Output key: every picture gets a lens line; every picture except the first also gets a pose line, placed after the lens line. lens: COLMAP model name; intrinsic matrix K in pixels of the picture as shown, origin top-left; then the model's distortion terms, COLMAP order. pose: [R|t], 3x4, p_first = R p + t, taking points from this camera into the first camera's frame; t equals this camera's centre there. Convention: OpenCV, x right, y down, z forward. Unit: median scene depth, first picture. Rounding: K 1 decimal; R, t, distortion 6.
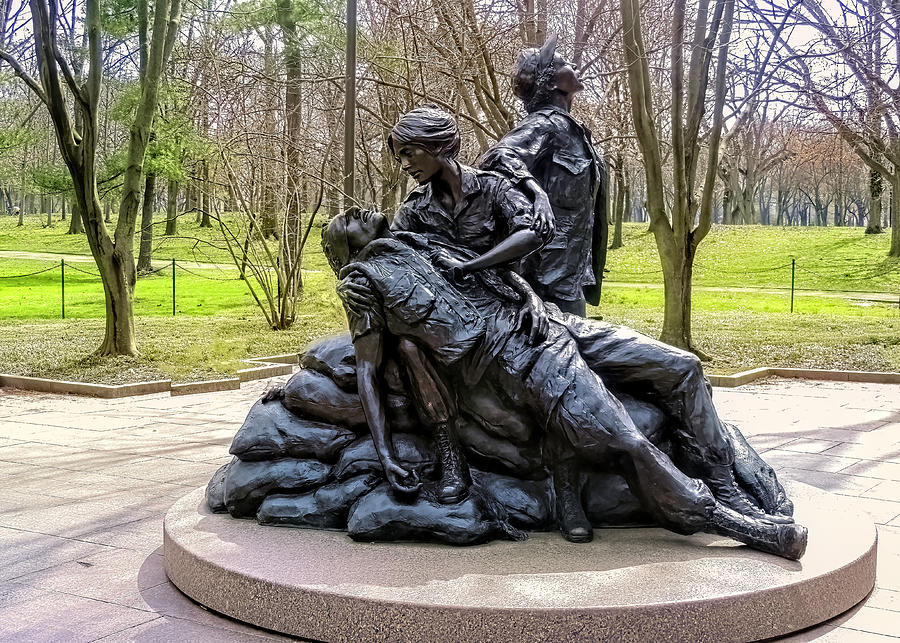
lens RADIAL K [[1384.2, 0, 450.0], [0, 1384.2, 321.5], [0, 0, 1]] dist [-0.037376, 0.048496]
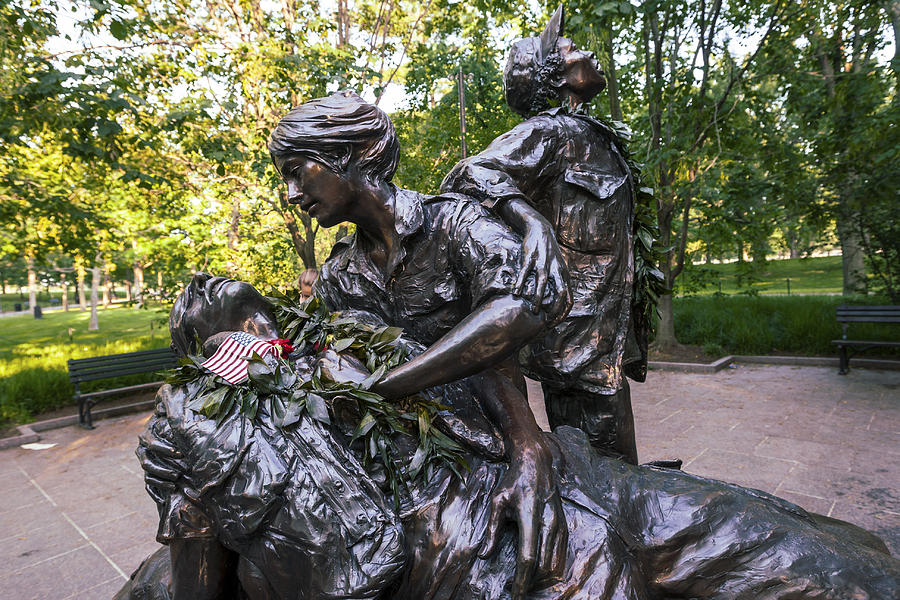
lens RADIAL K [[533.1, 0, 450.0], [0, 533.1, 300.0], [0, 0, 1]] dist [-0.004435, -0.000420]
pose [[0.982500, -0.059582, -0.176478, 0.068322], [0.054798, 0.997989, -0.031865, -0.061257], [0.178021, 0.021636, 0.983789, 0.822469]]
